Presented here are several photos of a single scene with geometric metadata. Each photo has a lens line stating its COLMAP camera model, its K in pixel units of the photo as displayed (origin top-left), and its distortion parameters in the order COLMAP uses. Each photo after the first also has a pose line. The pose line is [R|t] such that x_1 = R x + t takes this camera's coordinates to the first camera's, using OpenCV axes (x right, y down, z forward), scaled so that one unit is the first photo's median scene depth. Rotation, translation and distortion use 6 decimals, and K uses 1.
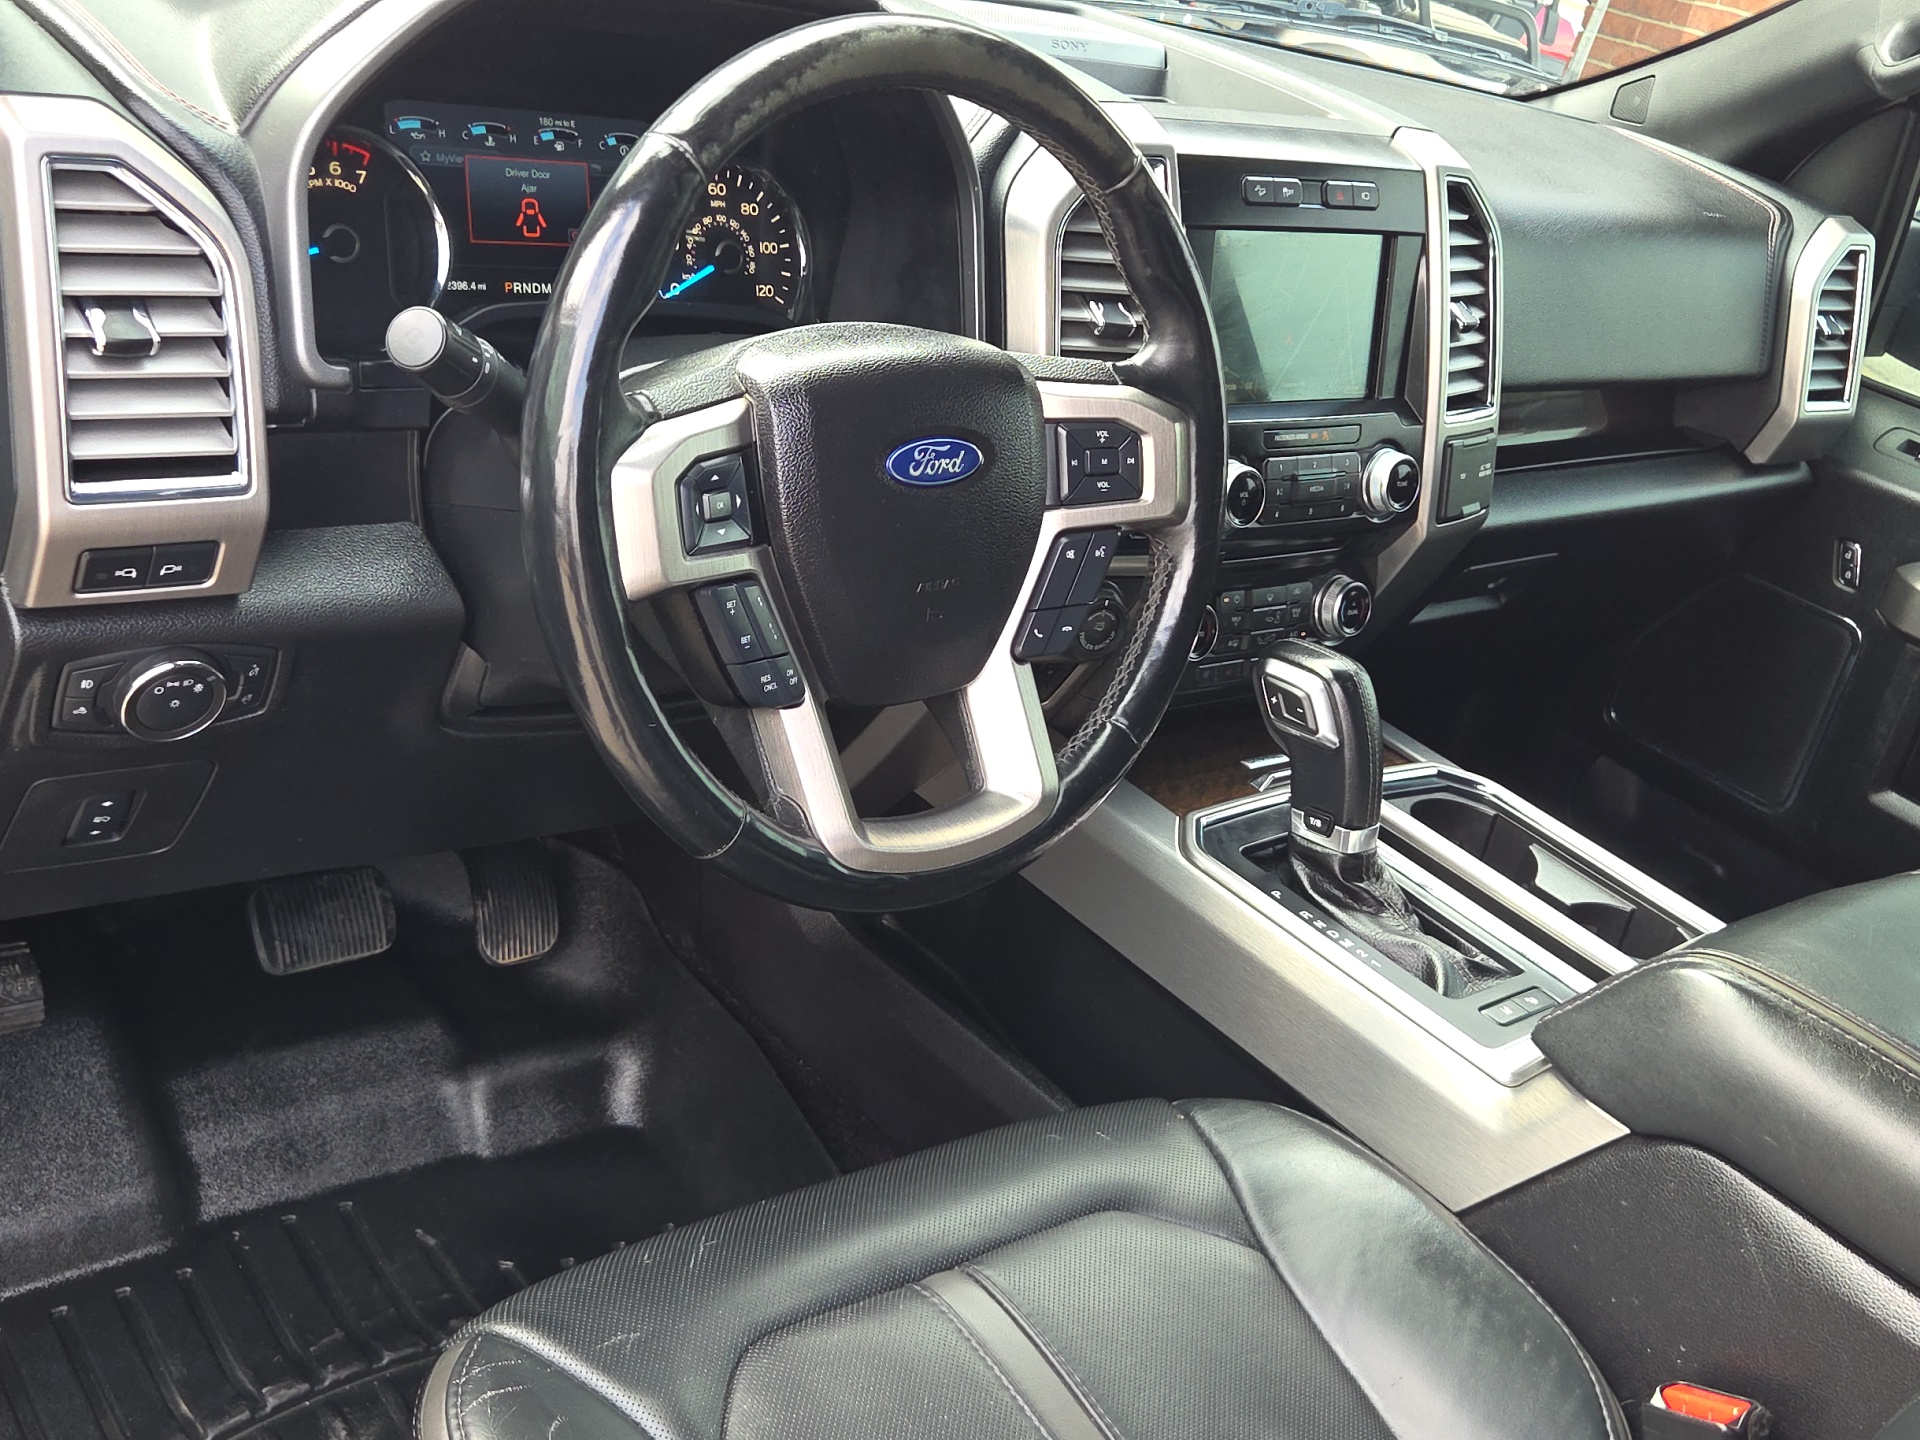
lens RADIAL K [[2153.7, 0, 962.4], [0, 2153.7, 703.1], [0, 0, 1]] dist [0.089421, 0.000000]
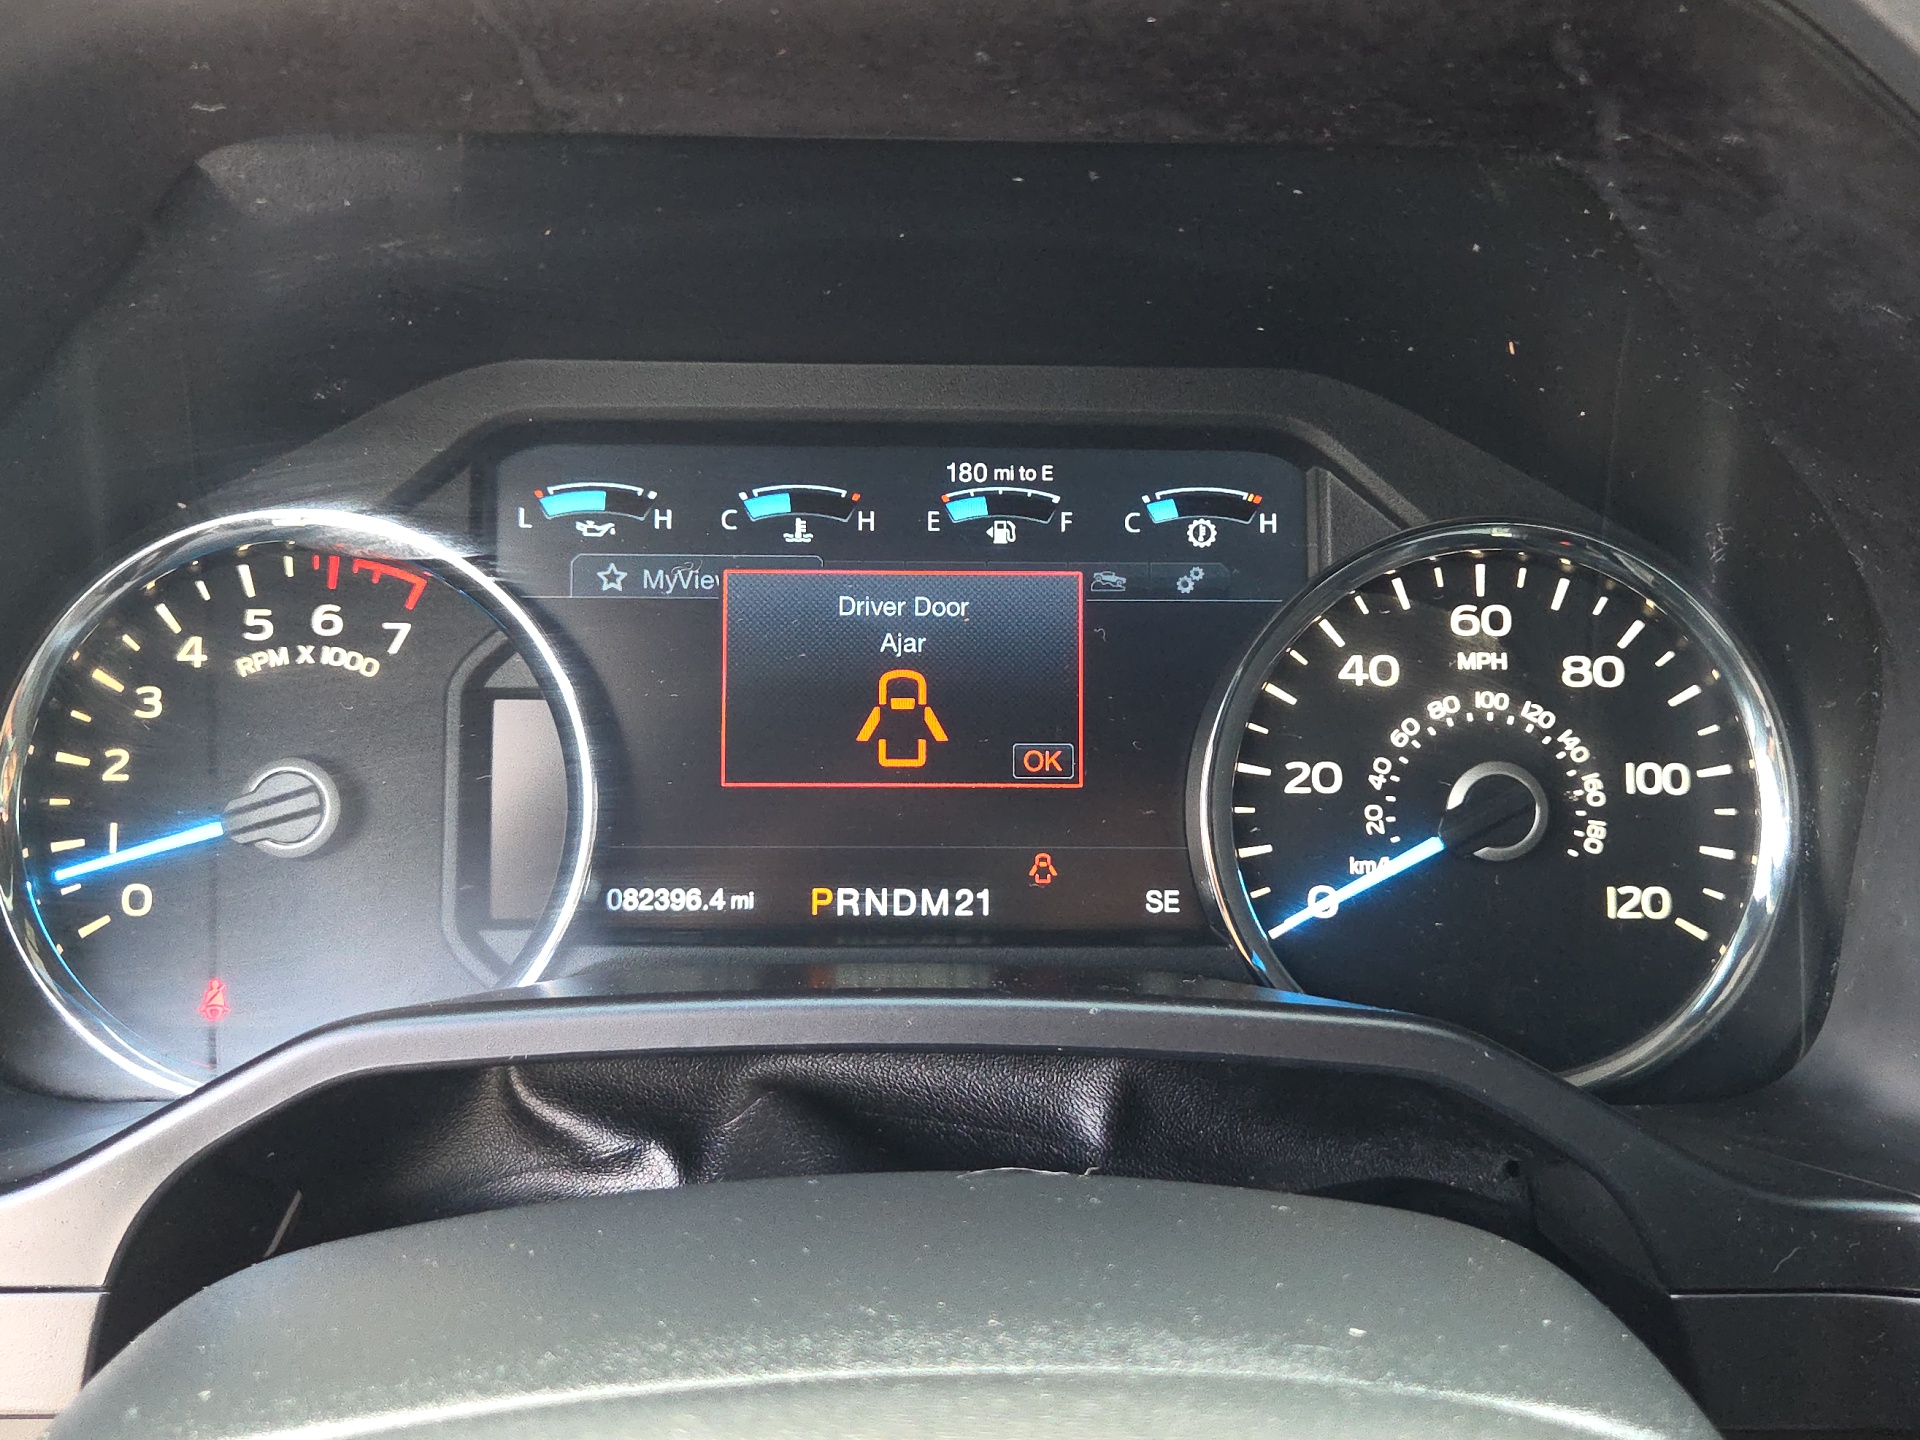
lens RADIAL K [[2039.6, 0, 969.6], [0, 2039.6, 678.8], [0, 0, 1]] dist [0.068574, 0.002922]
pose [[0.767429, -0.019043, -0.640851, 0.039193], [-0.111556, 0.980345, -0.162721, -0.176425], [0.631354, 0.196368, 0.750221, 0.750234]]
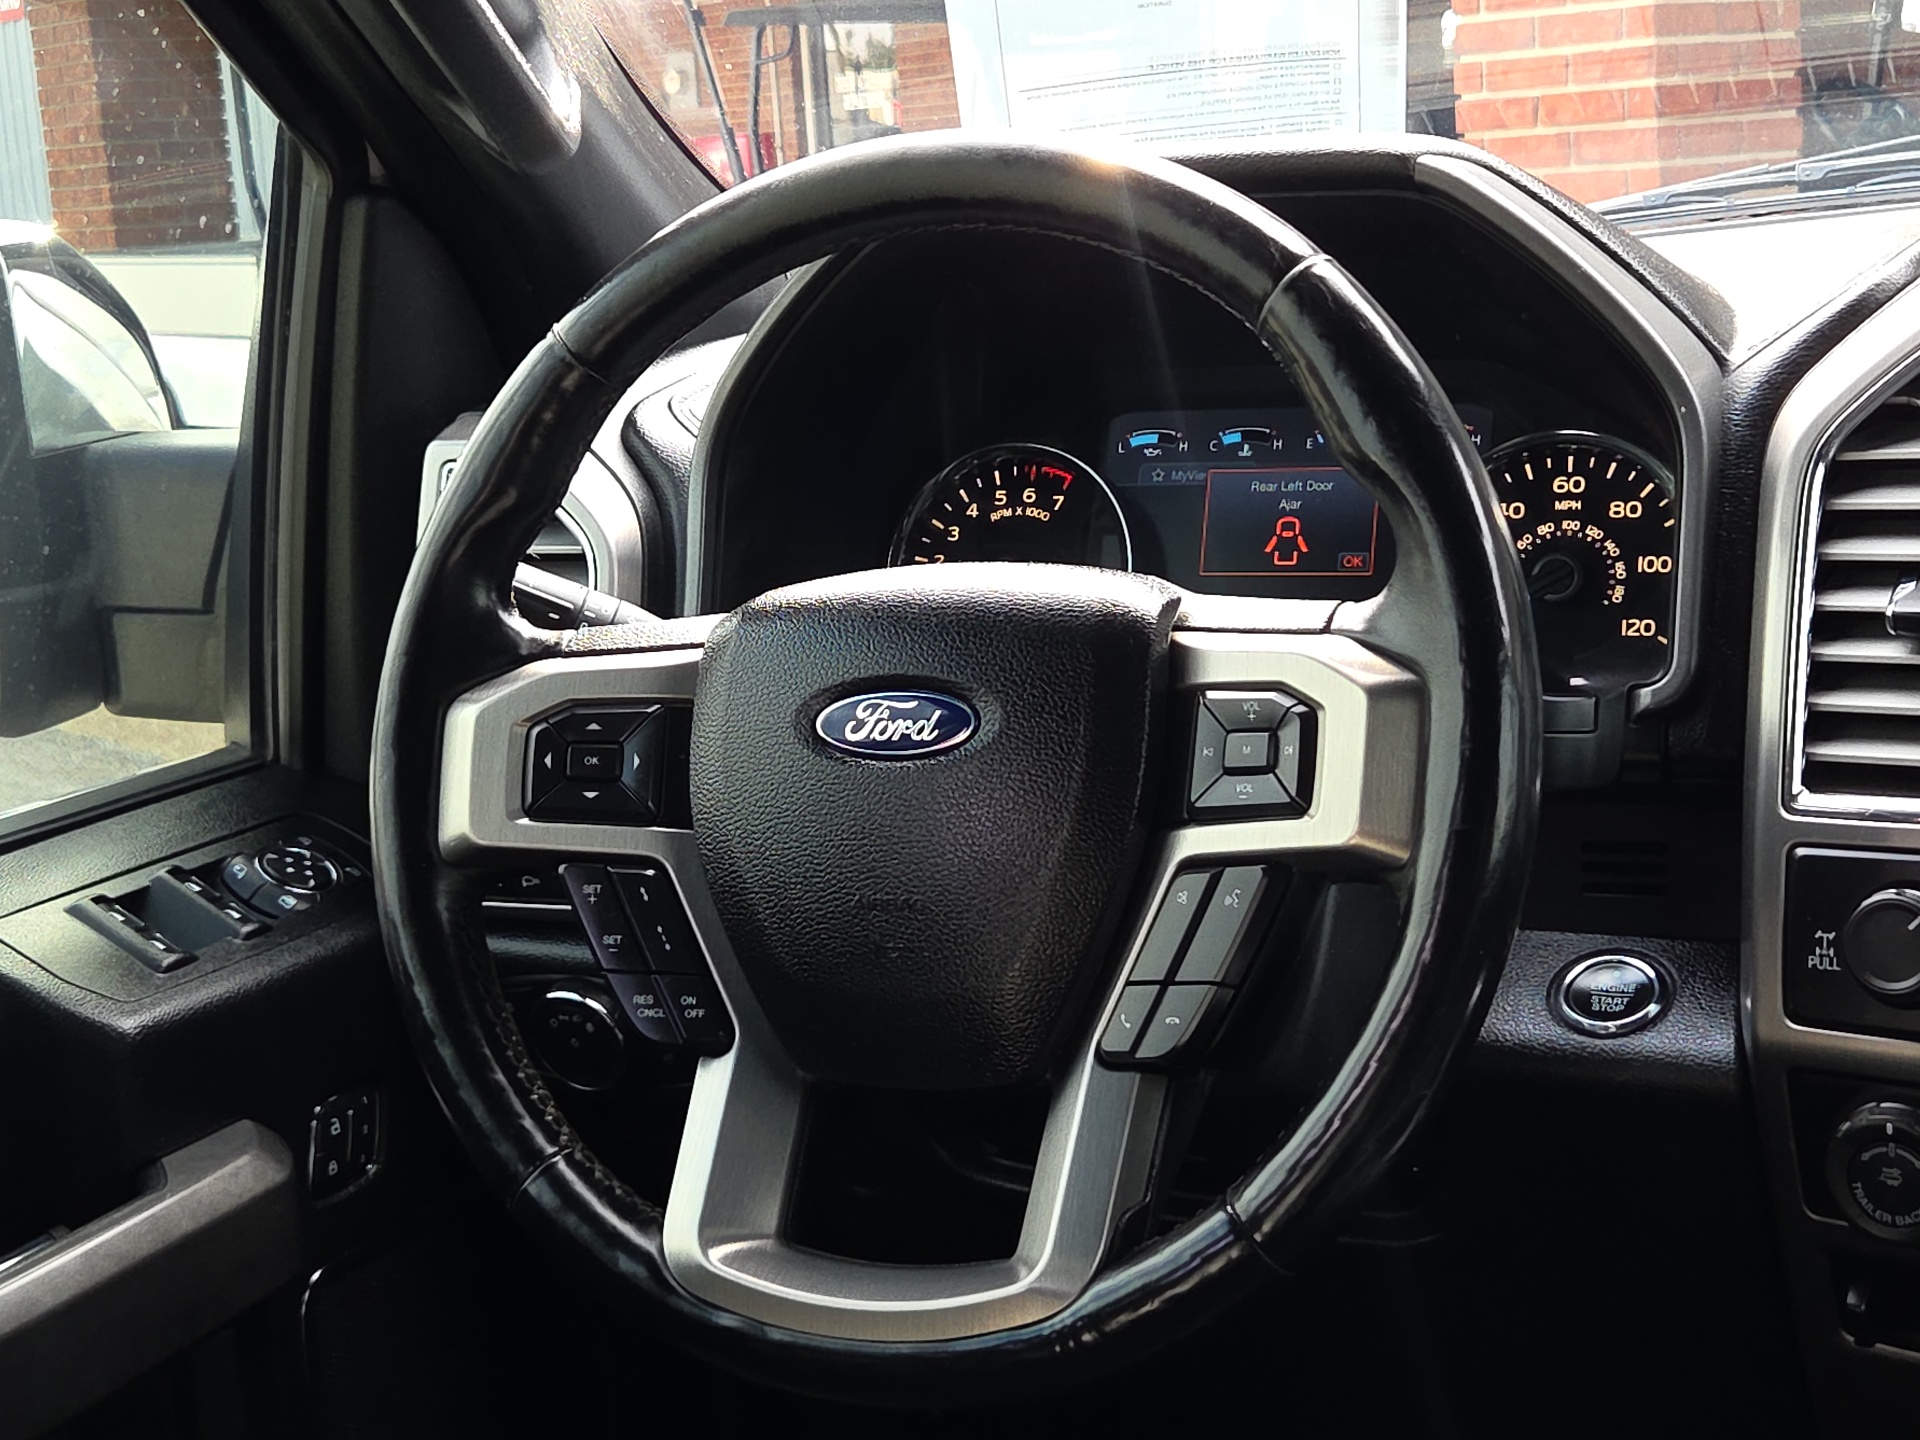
lens RADIAL K [[2953.1, 0, 973.2], [0, 2953.1, 702.9], [0, 0, 1]] dist [0.099852, 0.000000]
pose [[0.388699, -0.069737, -0.918722, 0.711215], [-0.226622, 0.959263, -0.168695, 0.029262], [0.893060, 0.273774, 0.357060, 0.558681]]
